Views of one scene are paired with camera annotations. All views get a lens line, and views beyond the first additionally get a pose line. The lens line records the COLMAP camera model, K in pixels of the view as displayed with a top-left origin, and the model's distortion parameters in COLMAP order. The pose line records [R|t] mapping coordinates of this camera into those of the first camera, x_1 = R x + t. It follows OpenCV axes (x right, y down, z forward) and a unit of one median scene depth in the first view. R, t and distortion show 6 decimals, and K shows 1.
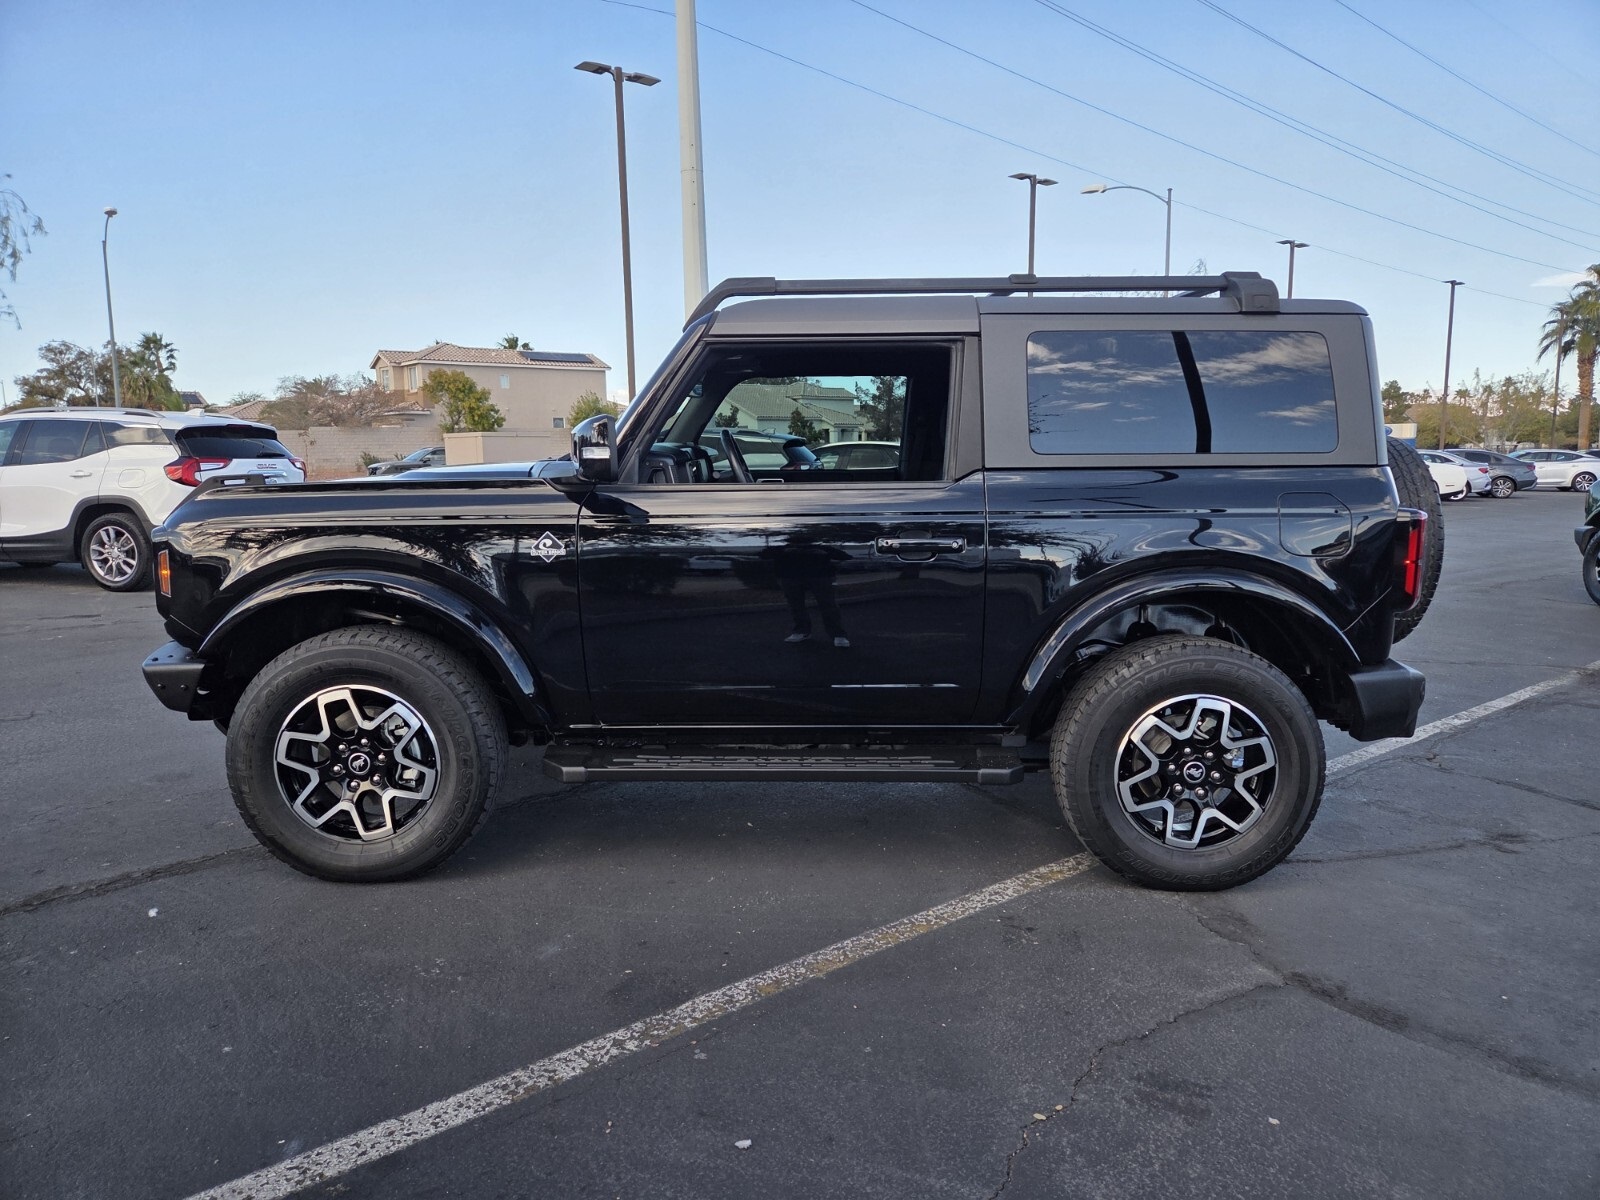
lens RADIAL K [[1048.6, 0, 805.5], [0, 1048.6, 596.2], [0, 0, 1]] dist [0.087419, -0.081507]
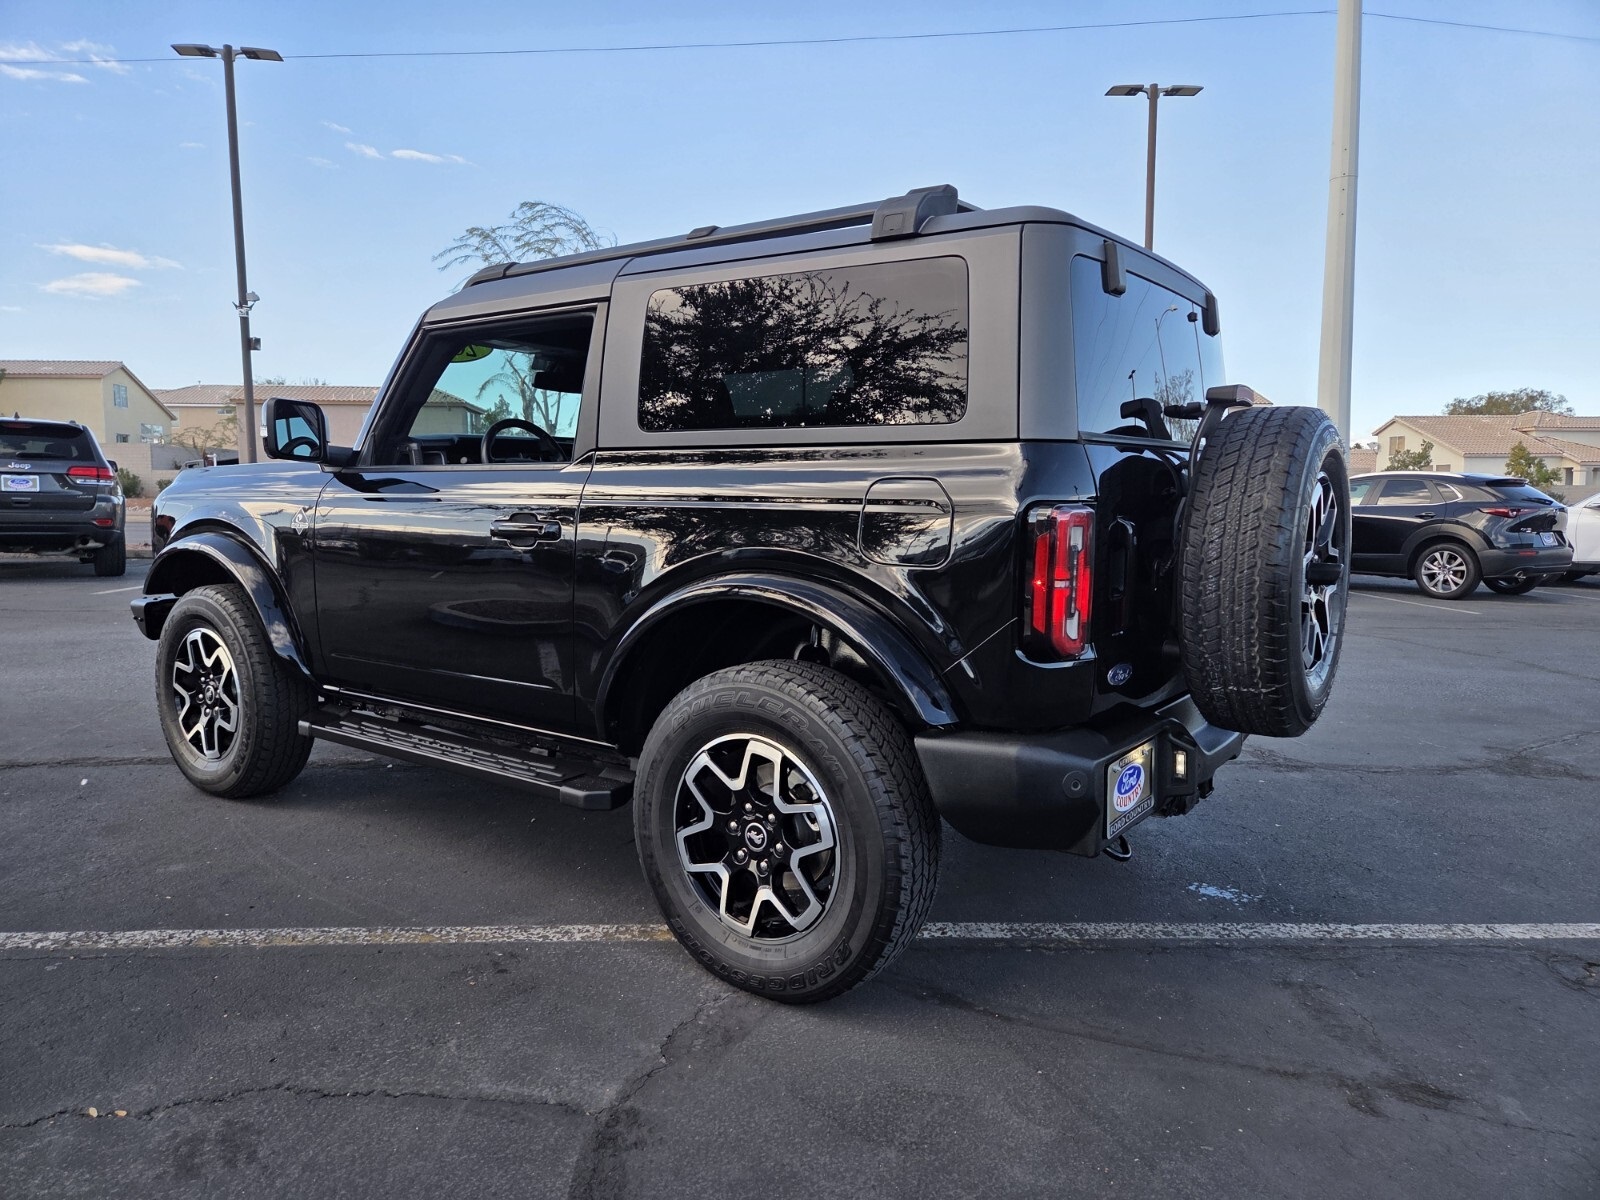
lens RADIAL K [[1048.6, 0, 805.5], [0, 1048.6, 596.2], [0, 0, 1]] dist [0.087419, -0.081507]
pose [[0.810575, 0.067328, -0.581752, 0.840300], [-0.091557, 0.995723, -0.012332, -0.002499], [0.578434, 0.063259, 0.813273, 0.390092]]
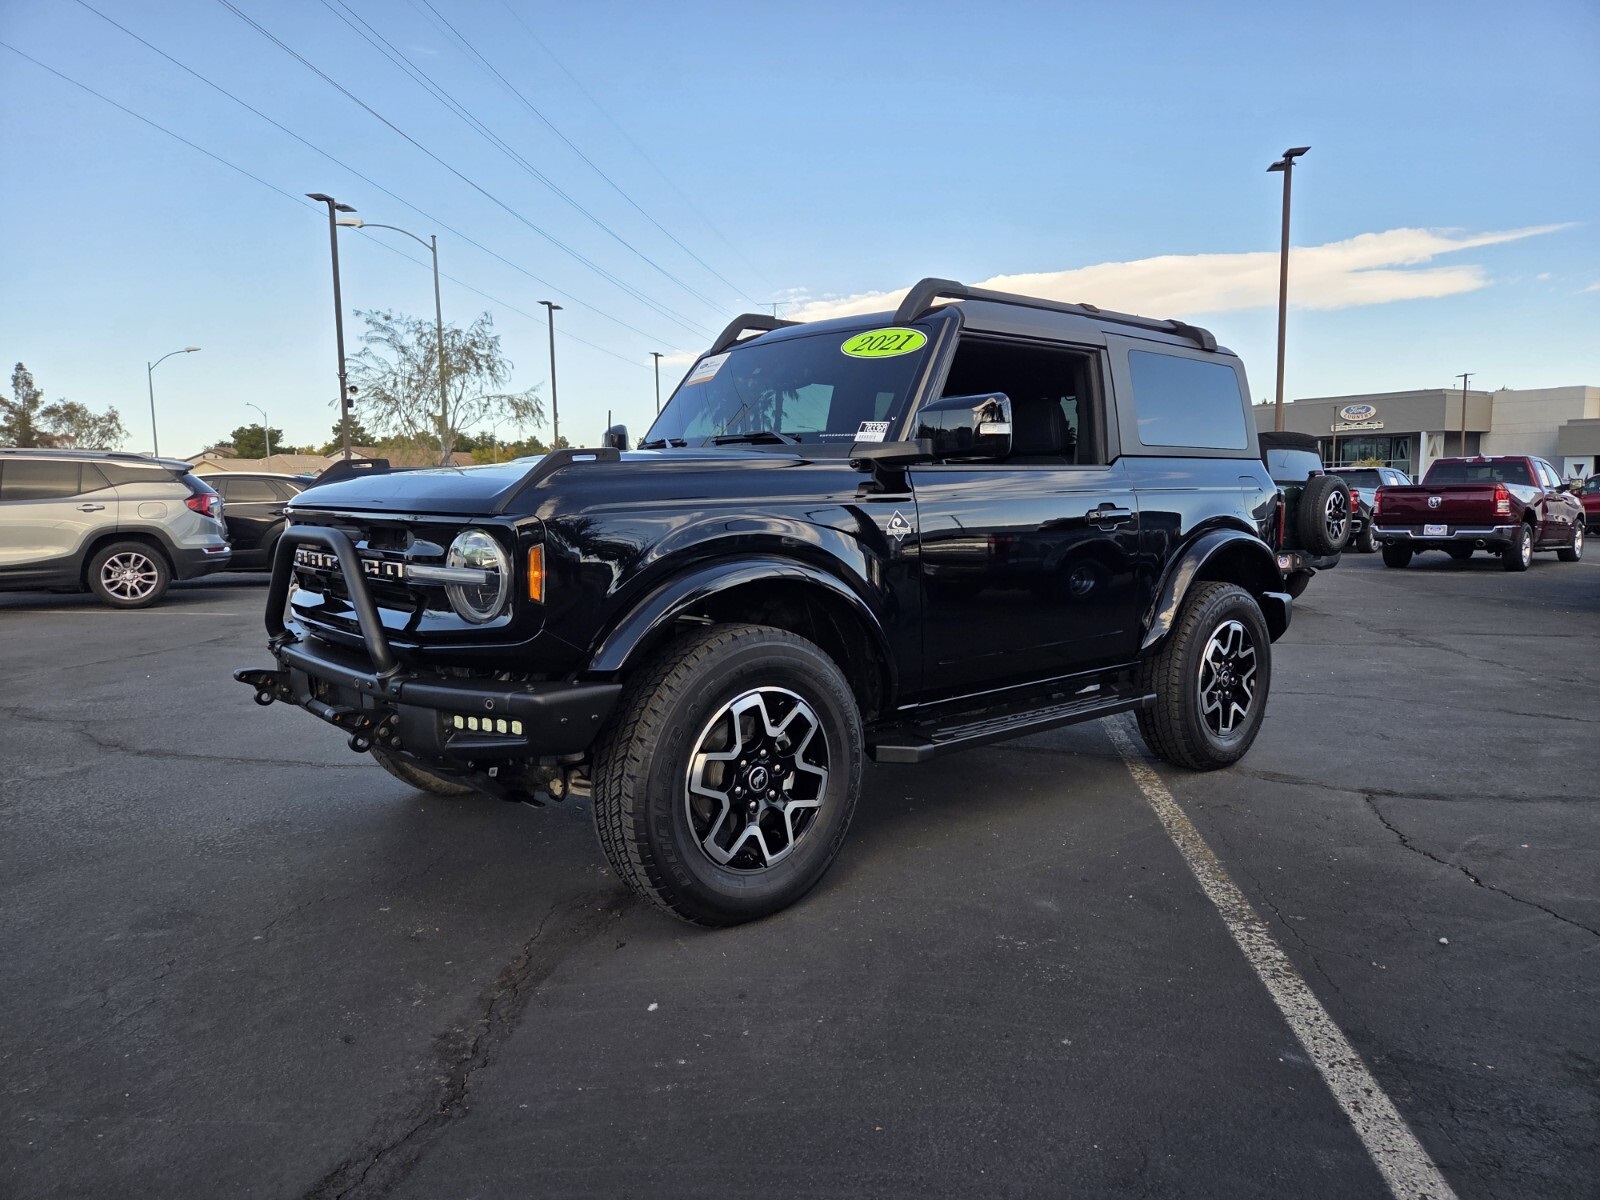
lens RADIAL K [[1048.6, 0, 805.5], [0, 1048.6, 596.2], [0, 0, 1]] dist [0.087419, -0.081507]
pose [[0.751573, -0.067430, 0.656195, -0.948082], [0.096120, 0.995339, -0.007810, 0.018306], [-0.652609, 0.068943, 0.754551, 0.313916]]
